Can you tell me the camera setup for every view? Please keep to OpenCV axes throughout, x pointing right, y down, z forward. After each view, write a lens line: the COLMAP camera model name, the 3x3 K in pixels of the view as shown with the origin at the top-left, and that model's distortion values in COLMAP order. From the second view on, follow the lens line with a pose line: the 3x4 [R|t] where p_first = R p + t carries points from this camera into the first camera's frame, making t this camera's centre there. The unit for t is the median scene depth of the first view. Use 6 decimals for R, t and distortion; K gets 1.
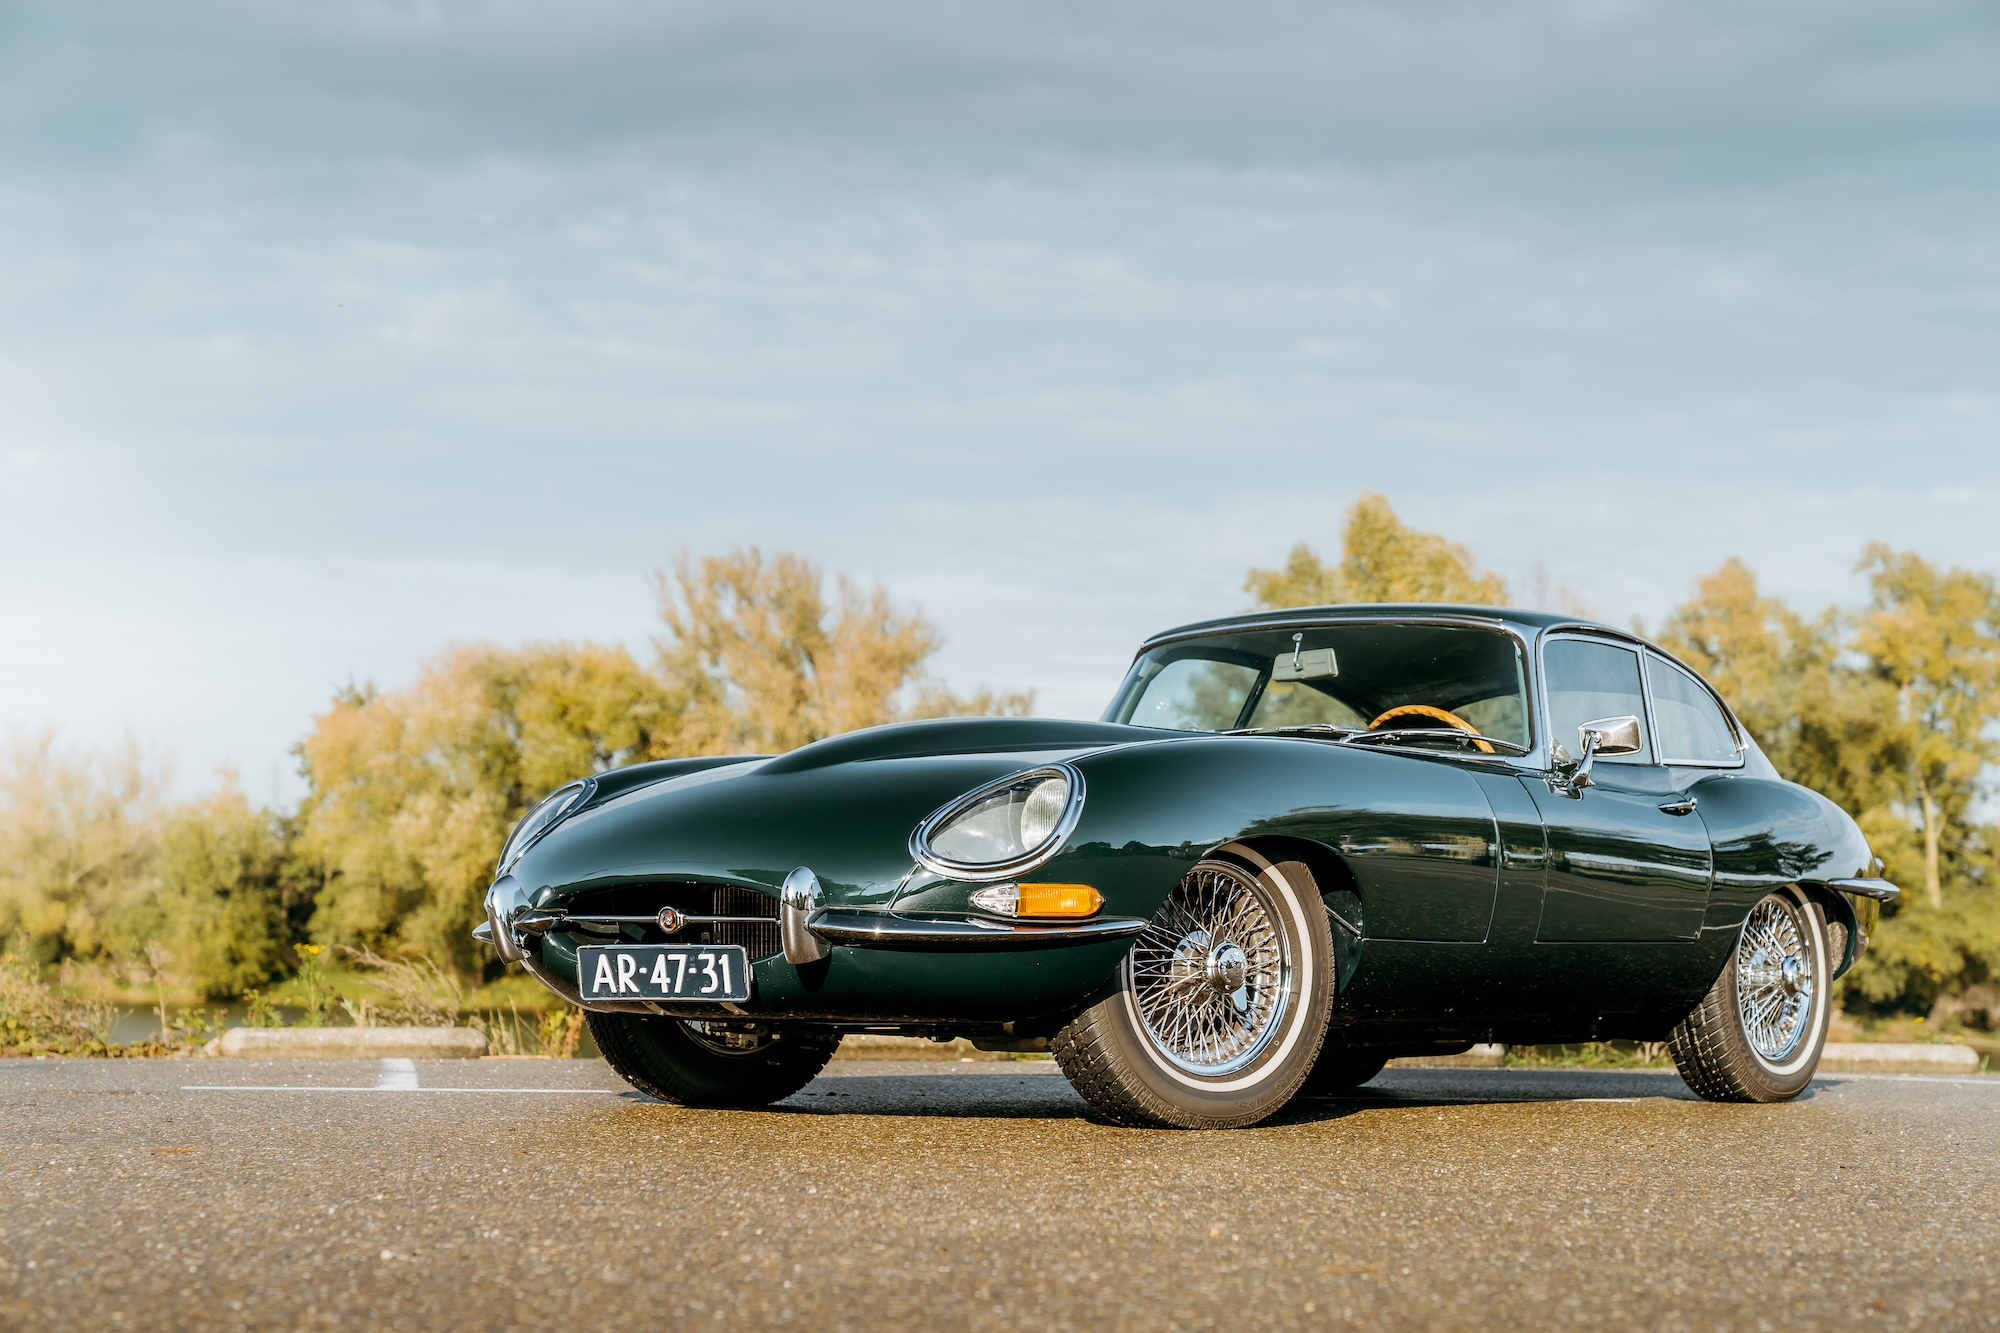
lens RADIAL K [[3460.8, 0, 995.3], [0, 3460.8, 669.0], [0, 0, 1]] dist [0.021659, 0.000000]
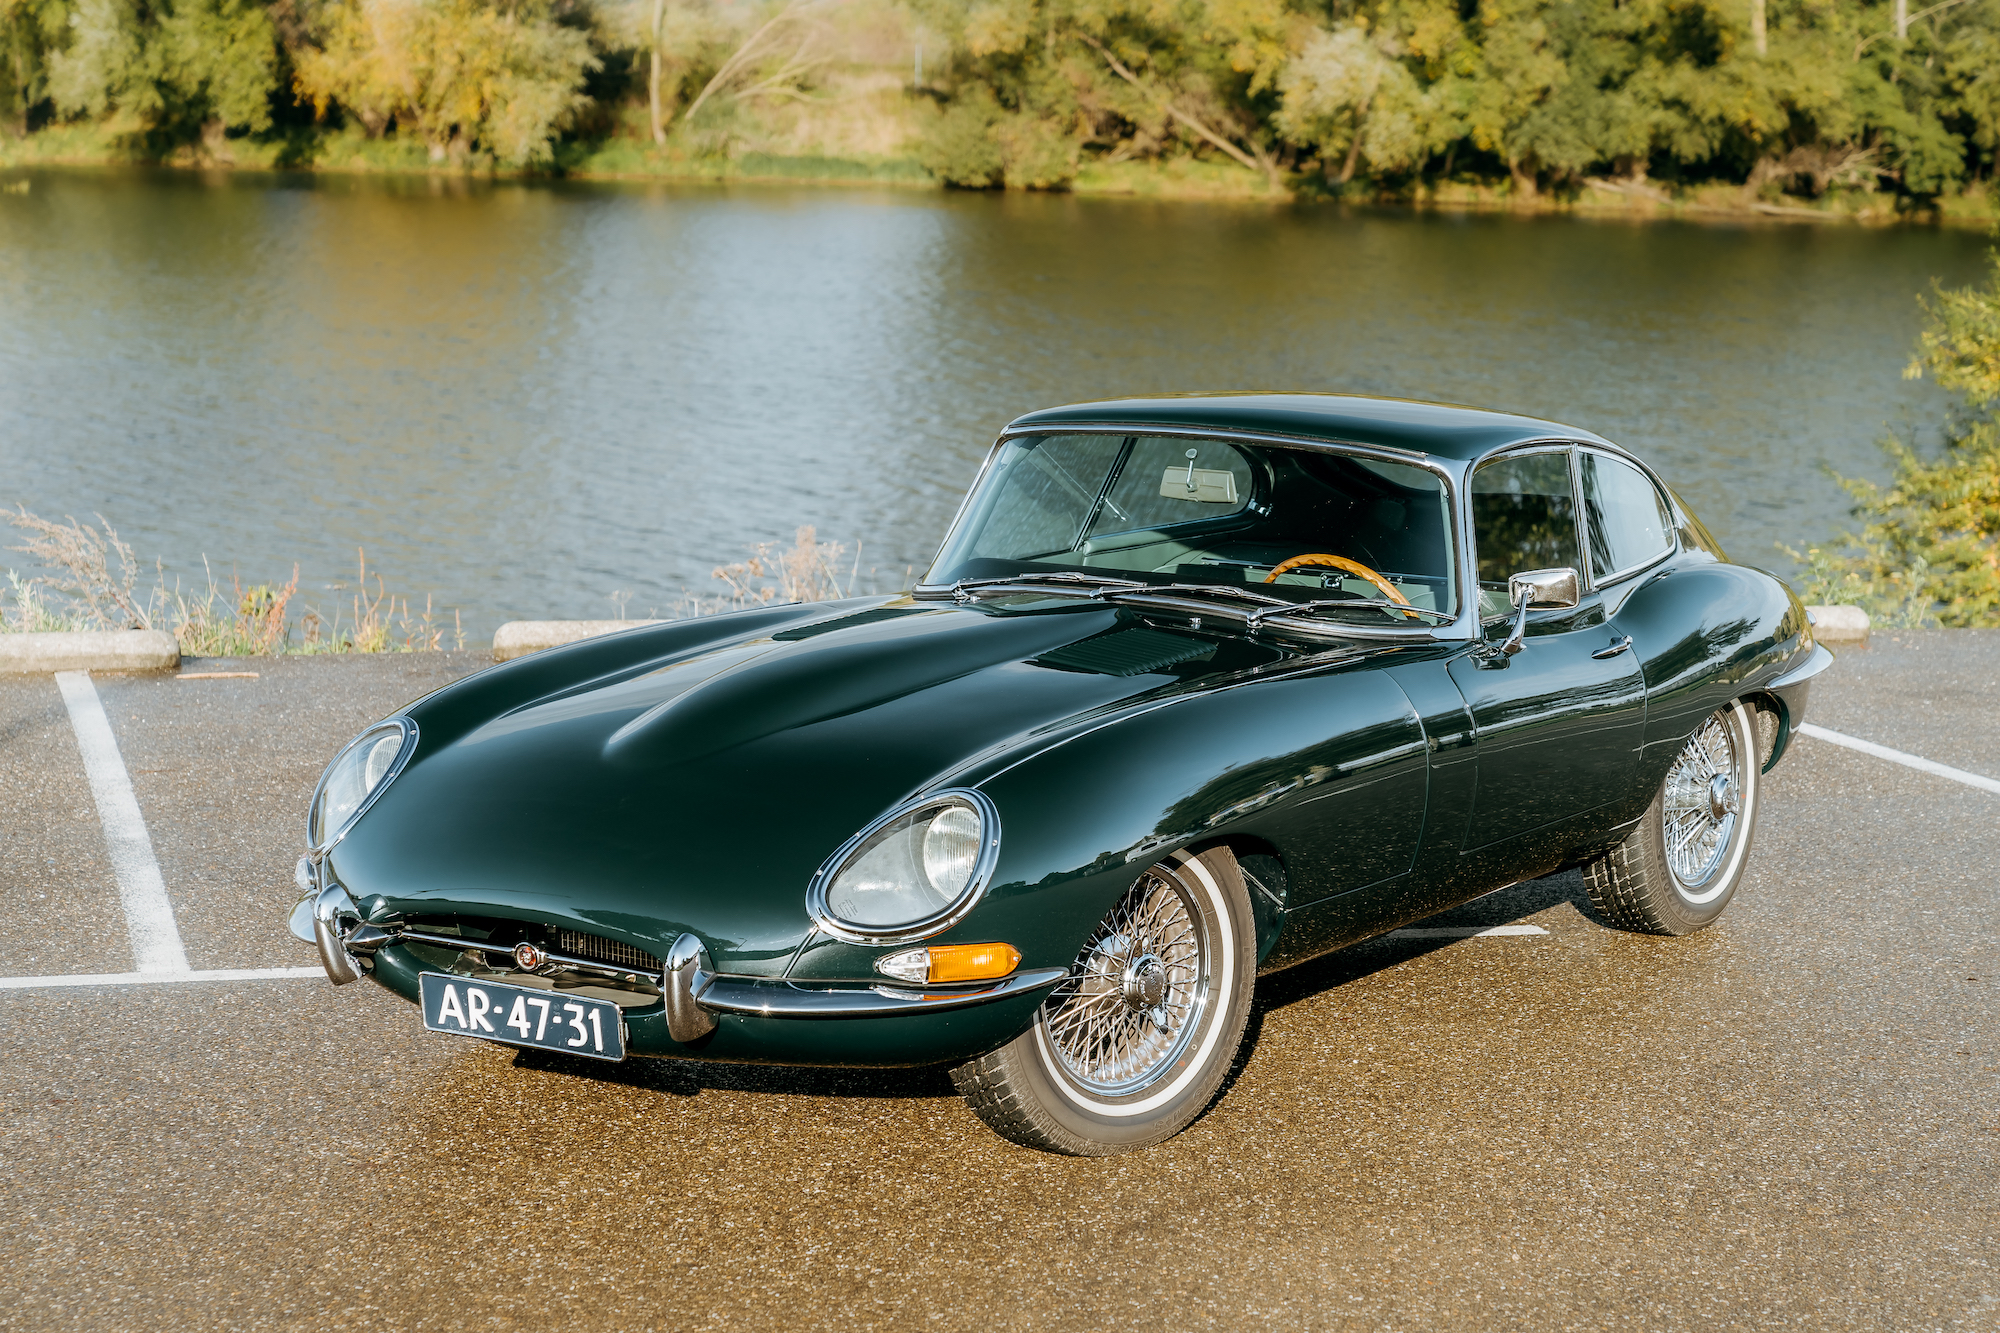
lens RADIAL K [[4110.3, 0, 1004.2], [0, 4110.3, 674.2], [0, 0, 1]] dist [0.027933, 0.000000]
pose [[0.996376, -0.005676, 0.084869, -0.059554], [-0.013079, 0.975682, 0.218800, -0.224204], [-0.084047, -0.219117, 0.972072, -0.020938]]
